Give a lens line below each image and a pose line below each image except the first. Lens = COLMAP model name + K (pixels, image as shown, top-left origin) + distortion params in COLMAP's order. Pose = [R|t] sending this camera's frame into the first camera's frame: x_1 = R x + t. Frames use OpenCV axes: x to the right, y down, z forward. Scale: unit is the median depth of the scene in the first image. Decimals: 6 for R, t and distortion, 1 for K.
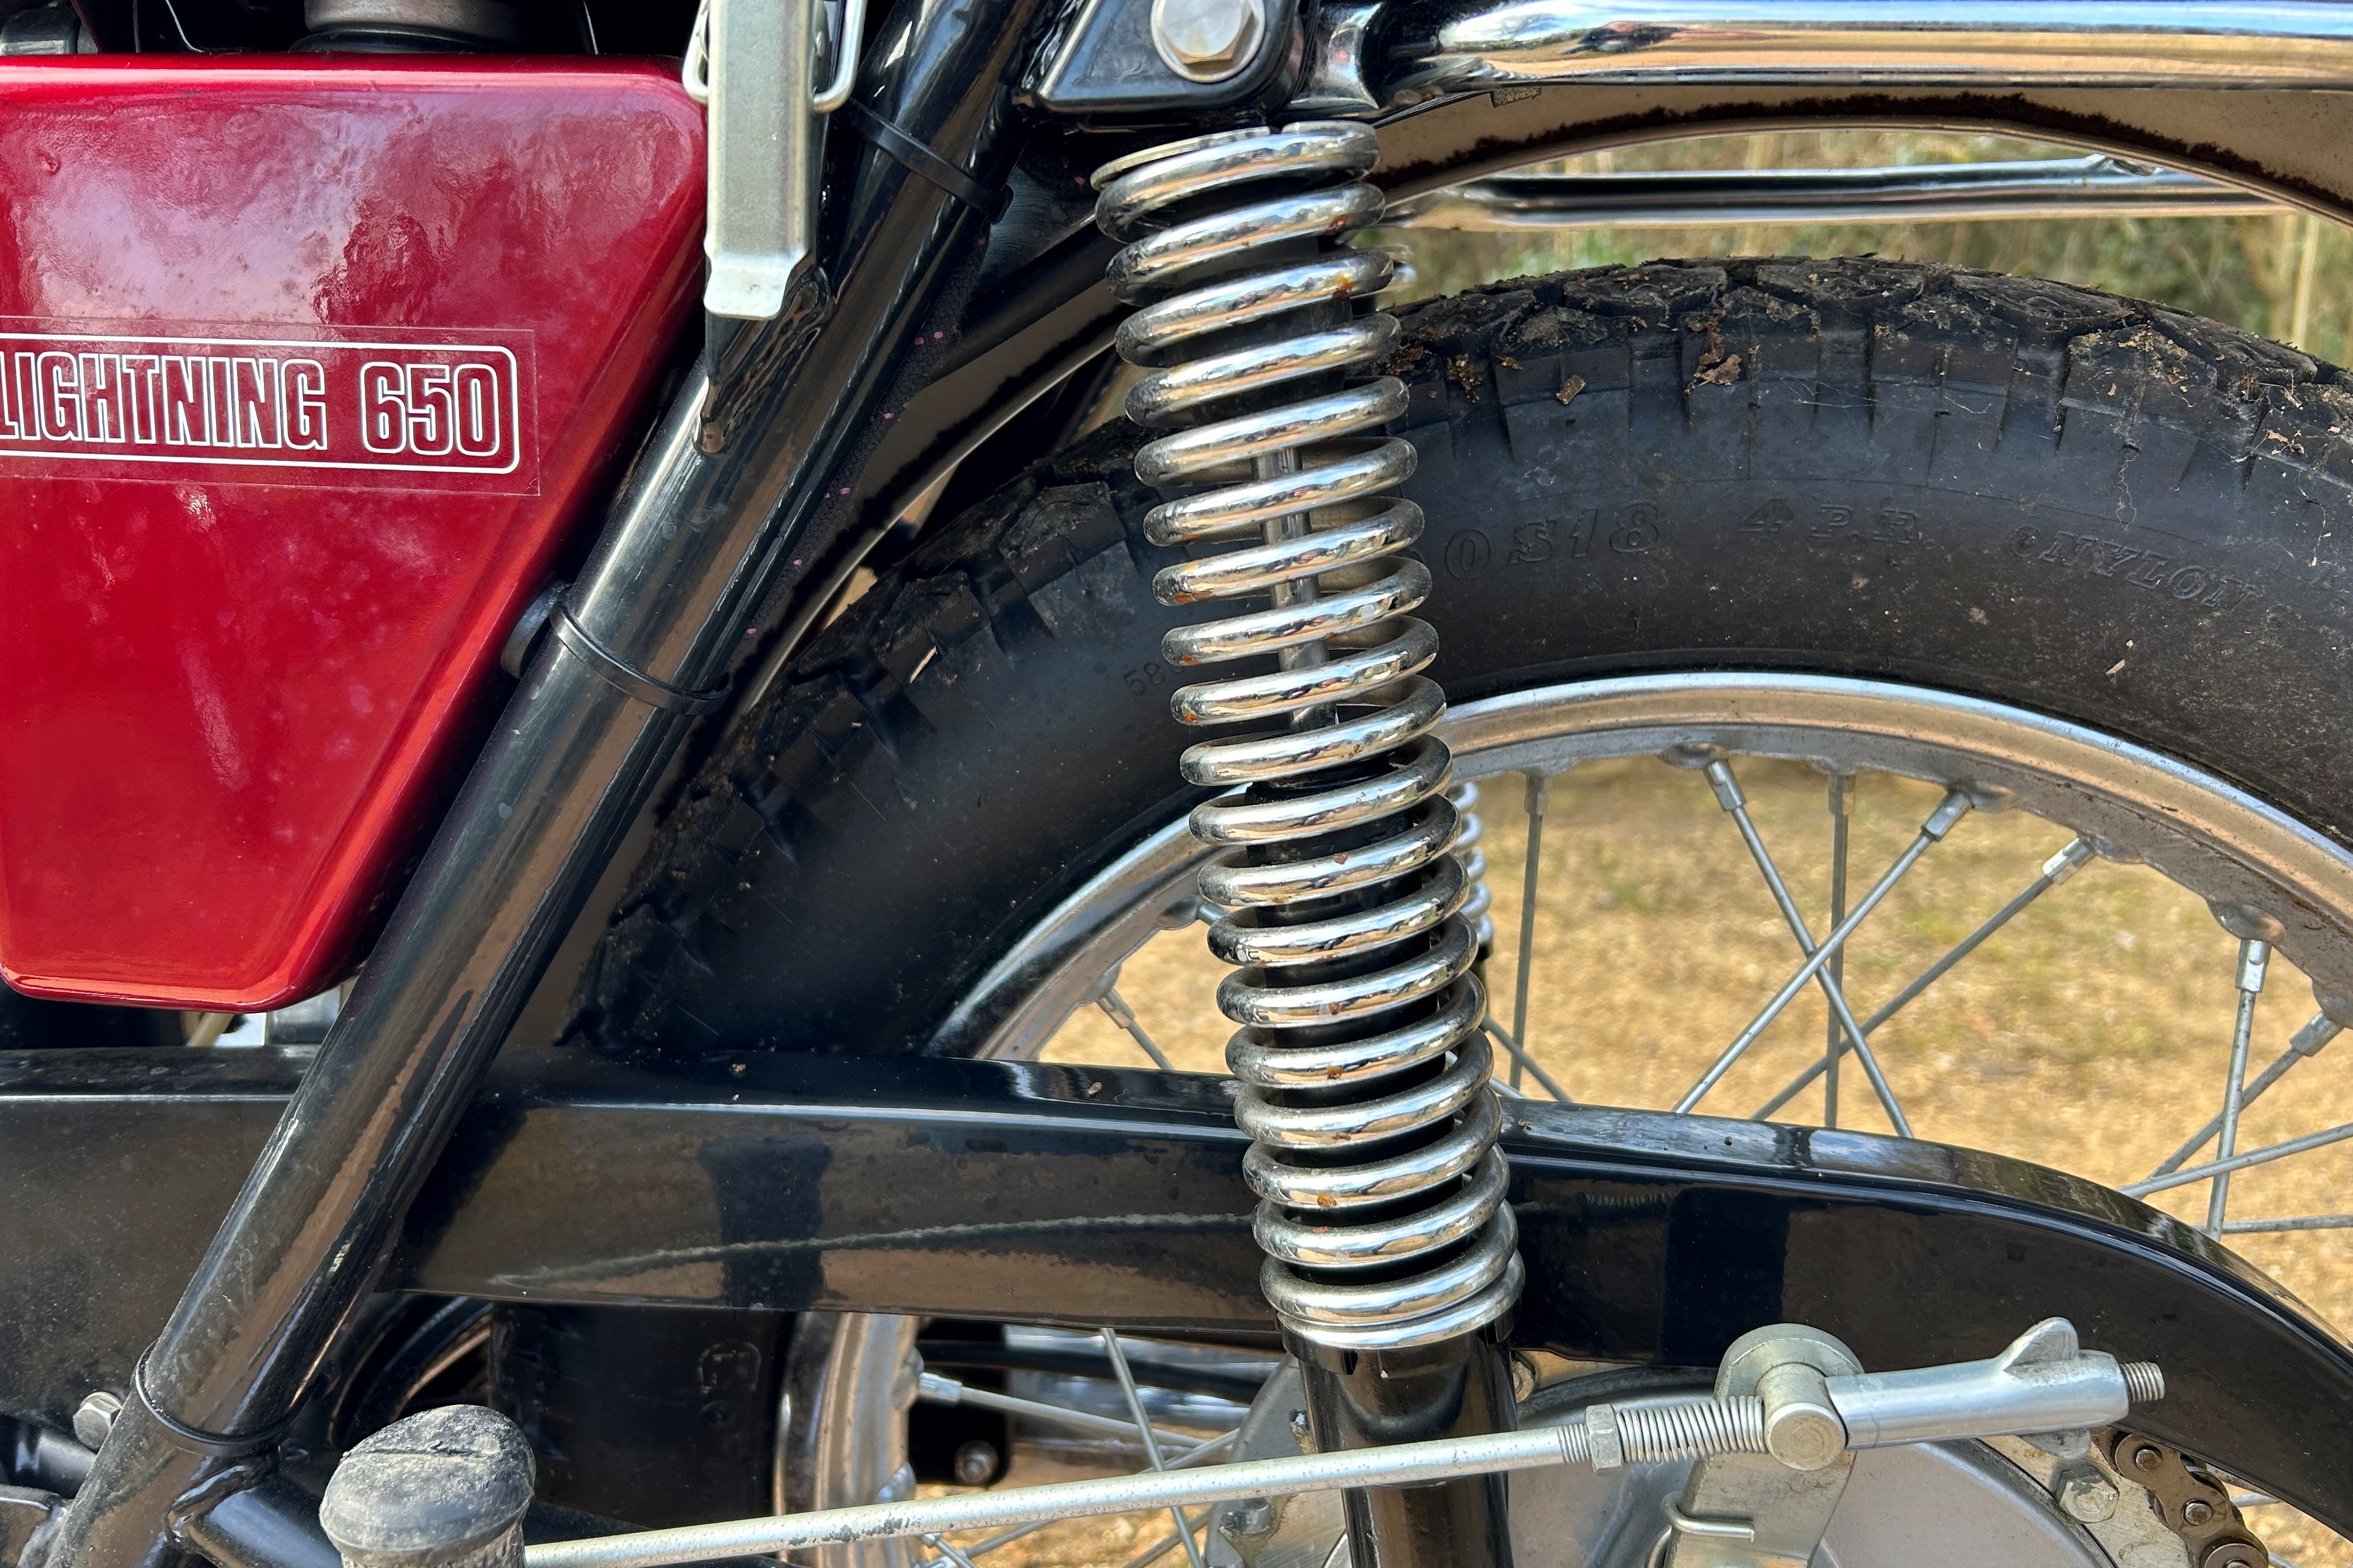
lens RADIAL K [[1775.5, 0, 1183.8], [0, 1775.5, 803.6], [0, 0, 1]] dist [0.019431, -0.029936]
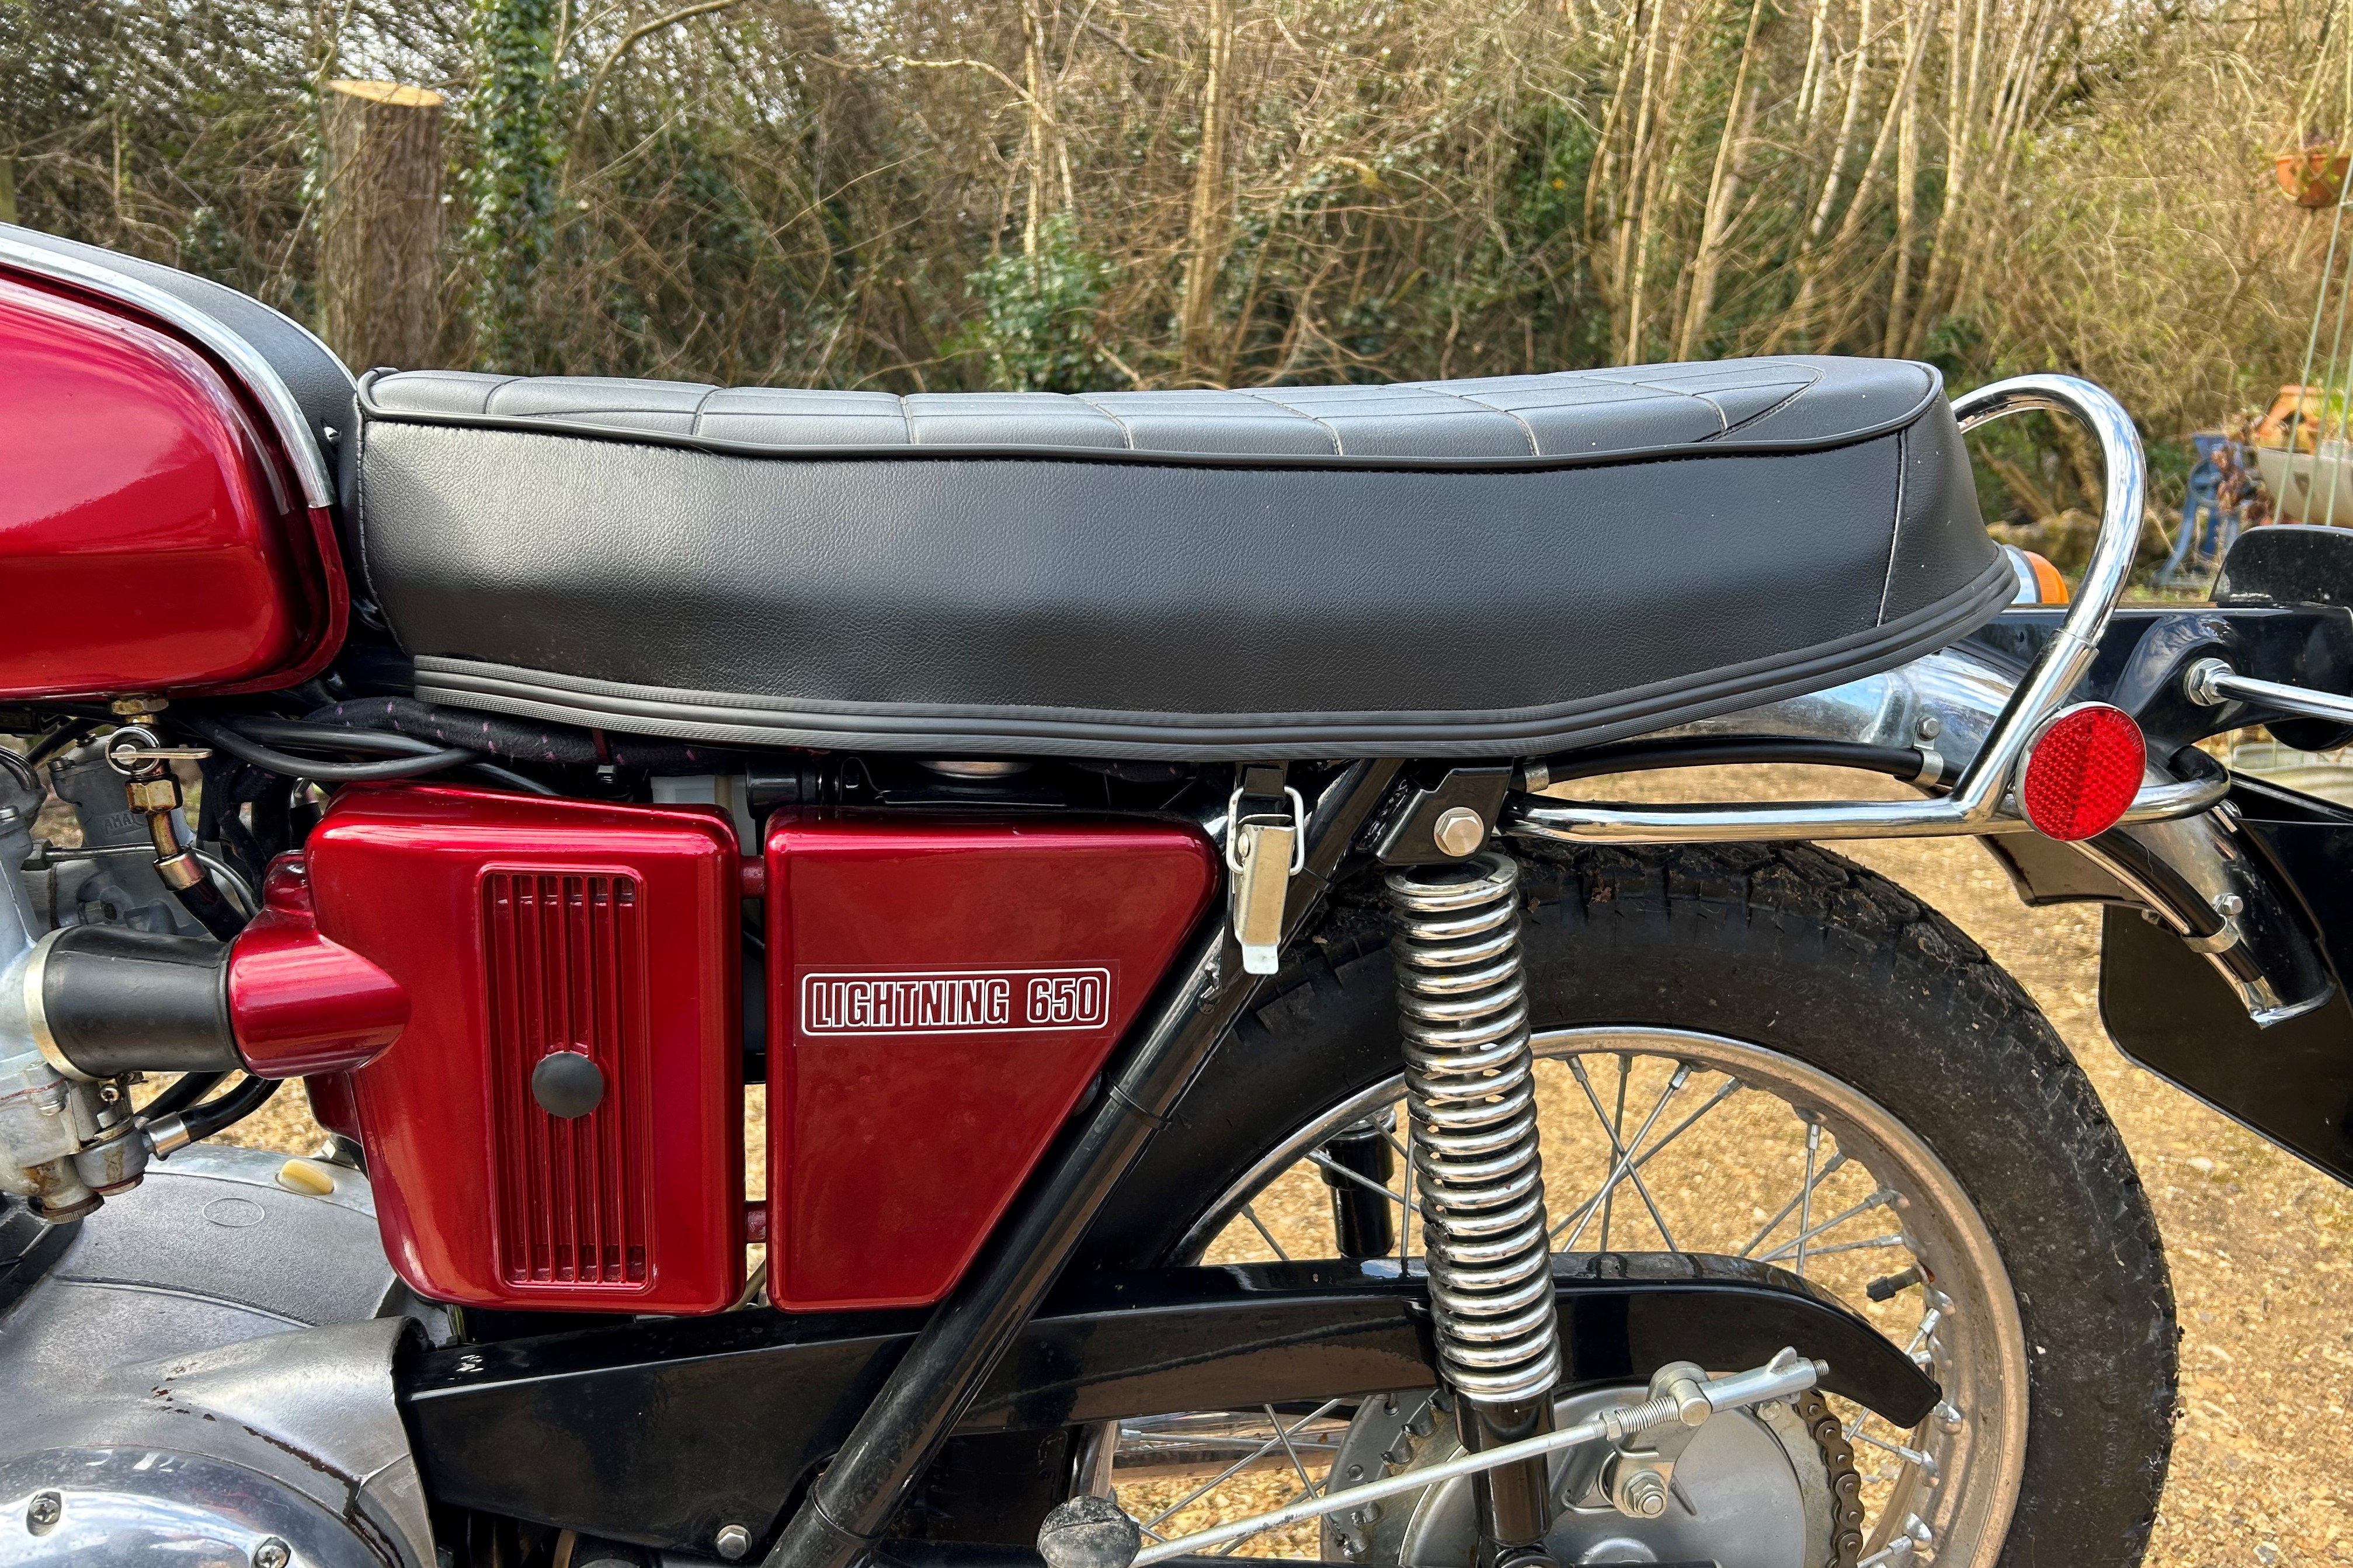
lens RADIAL K [[1775.5, 0, 1183.8], [0, 1775.5, 803.6], [0, 0, 1]] dist [0.019431, -0.029936]
pose [[0.948718, -0.048311, 0.312410, -0.847692], [0.034260, 0.998146, 0.050312, -0.501810], [-0.314261, -0.037029, 0.948614, -0.837609]]
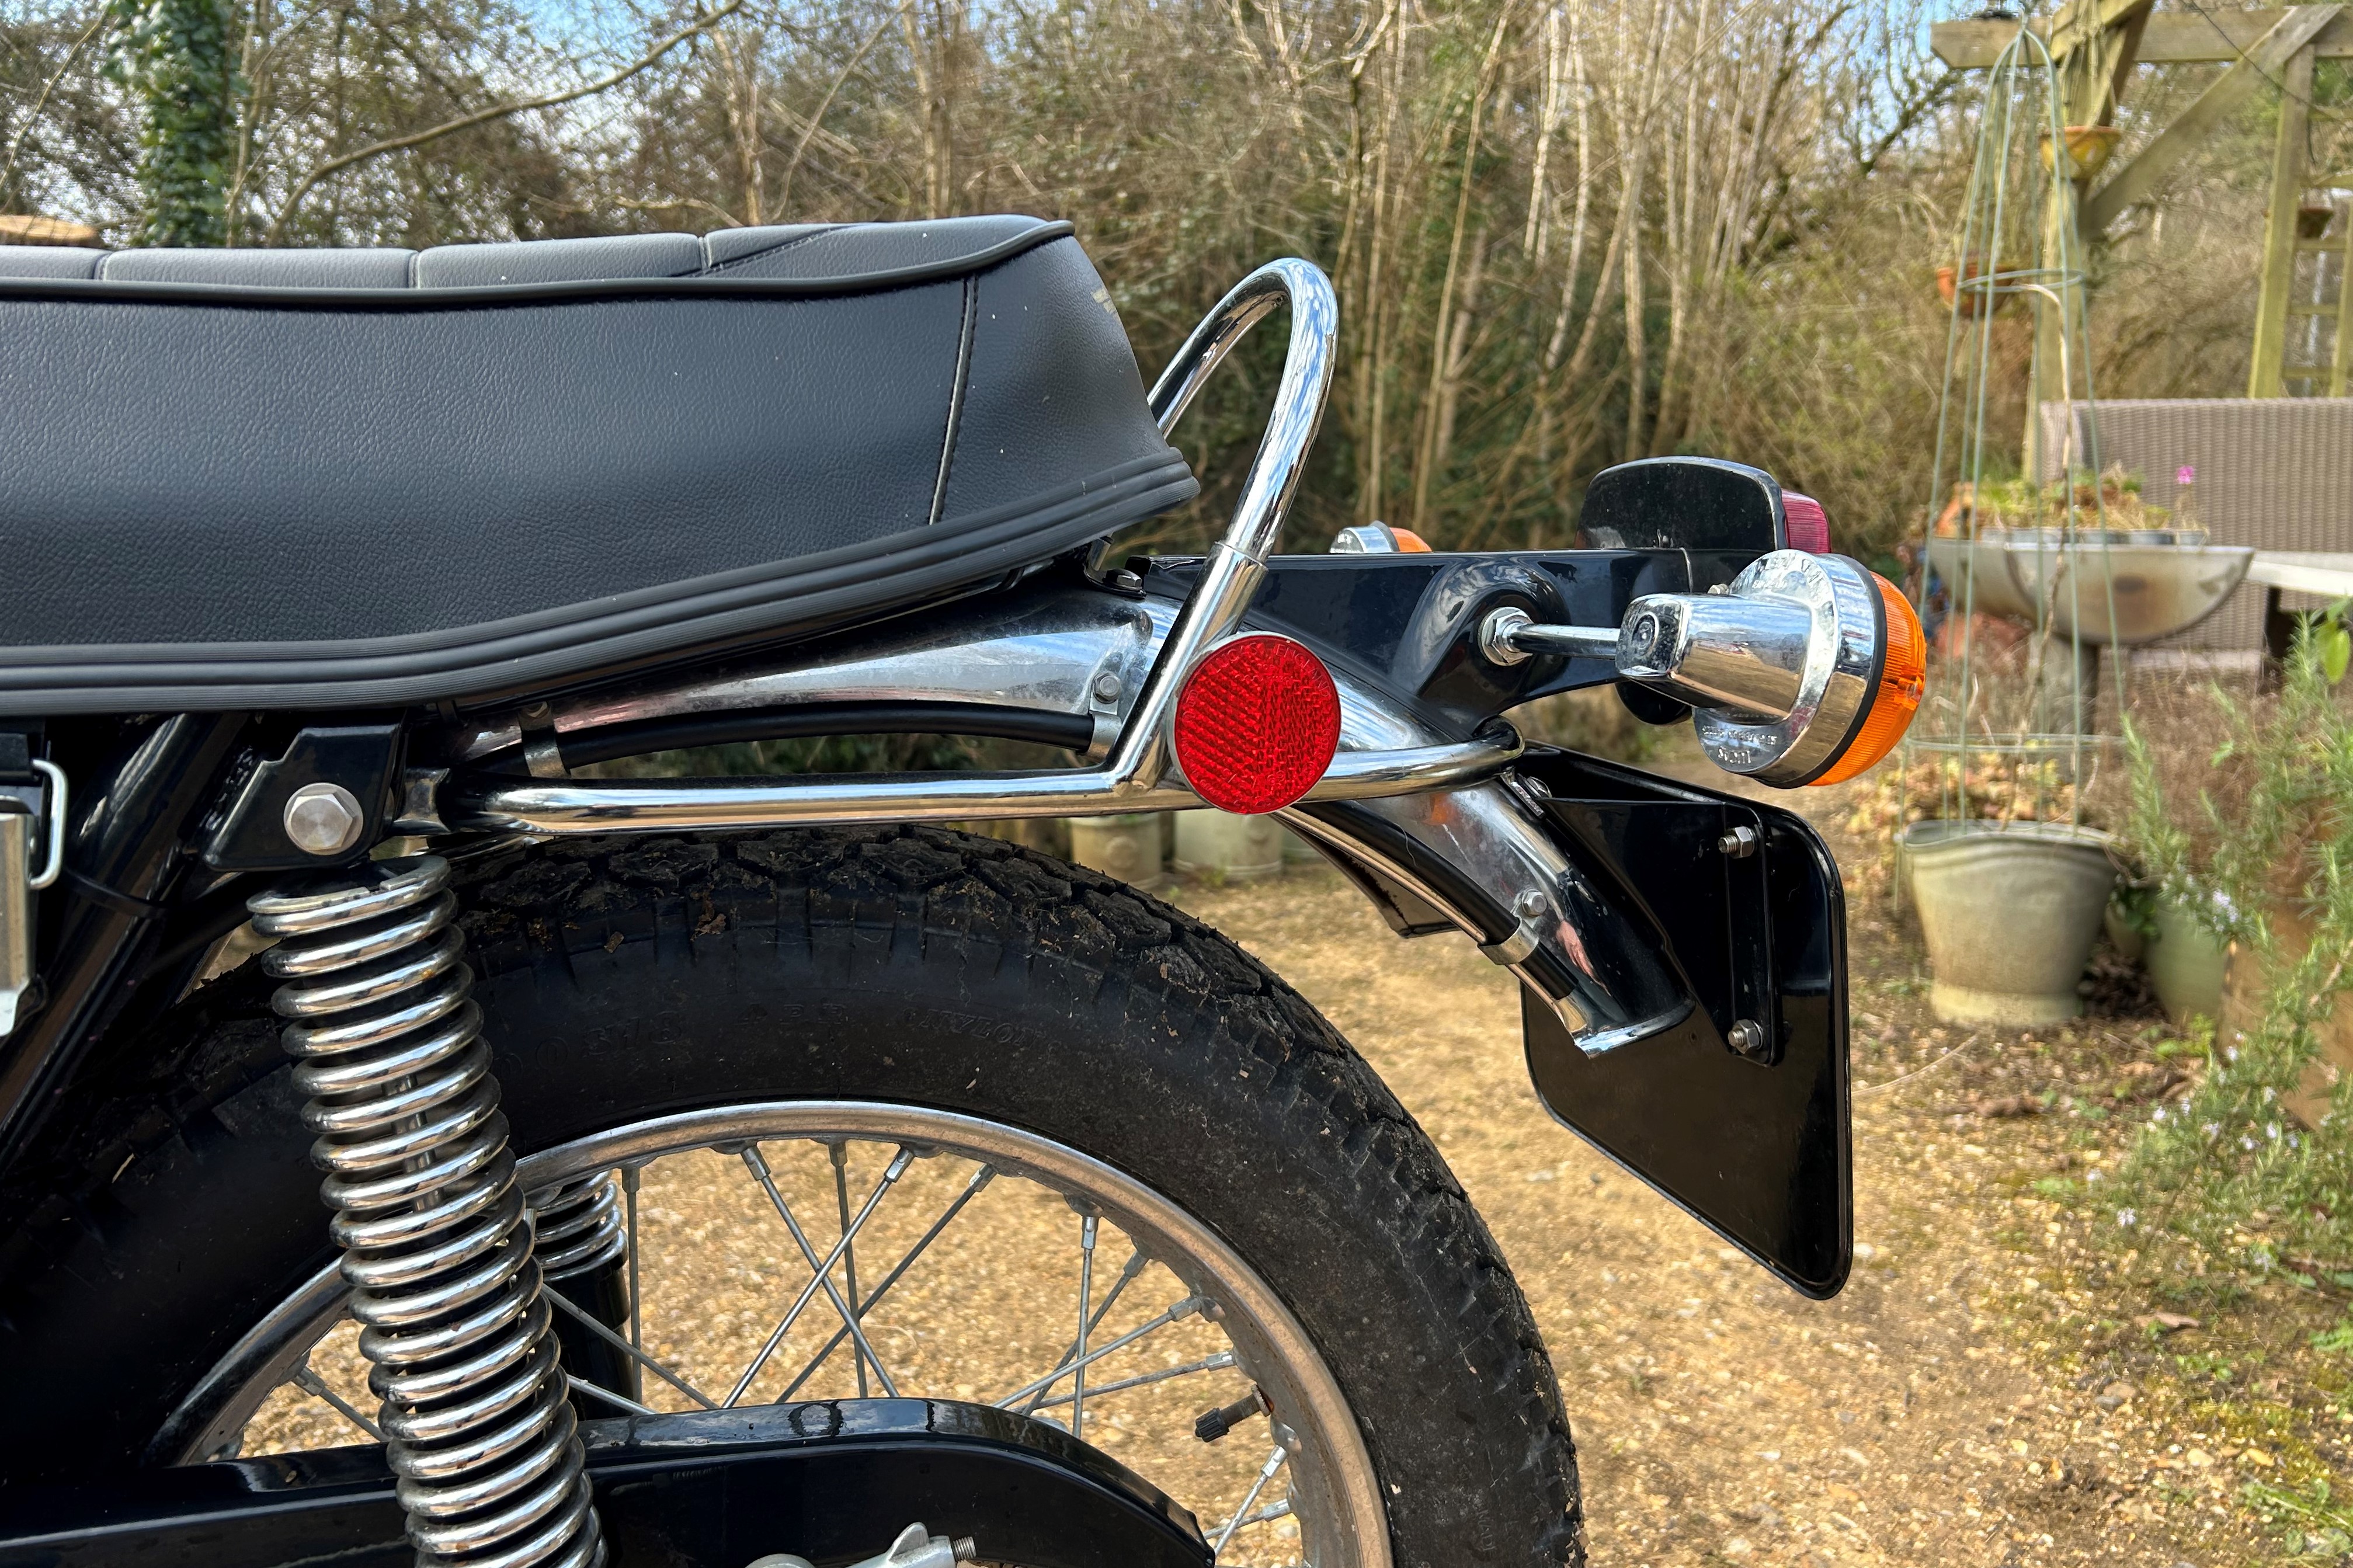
lens RADIAL K [[1775.5, 0, 1183.8], [0, 1775.5, 803.6], [0, 0, 1]] dist [0.019431, -0.029936]
pose [[0.909605, -0.059249, 0.411228, 0.047370], [0.076866, 0.996691, -0.026421, -0.295414], [-0.408302, 0.055642, 0.911150, -0.624036]]
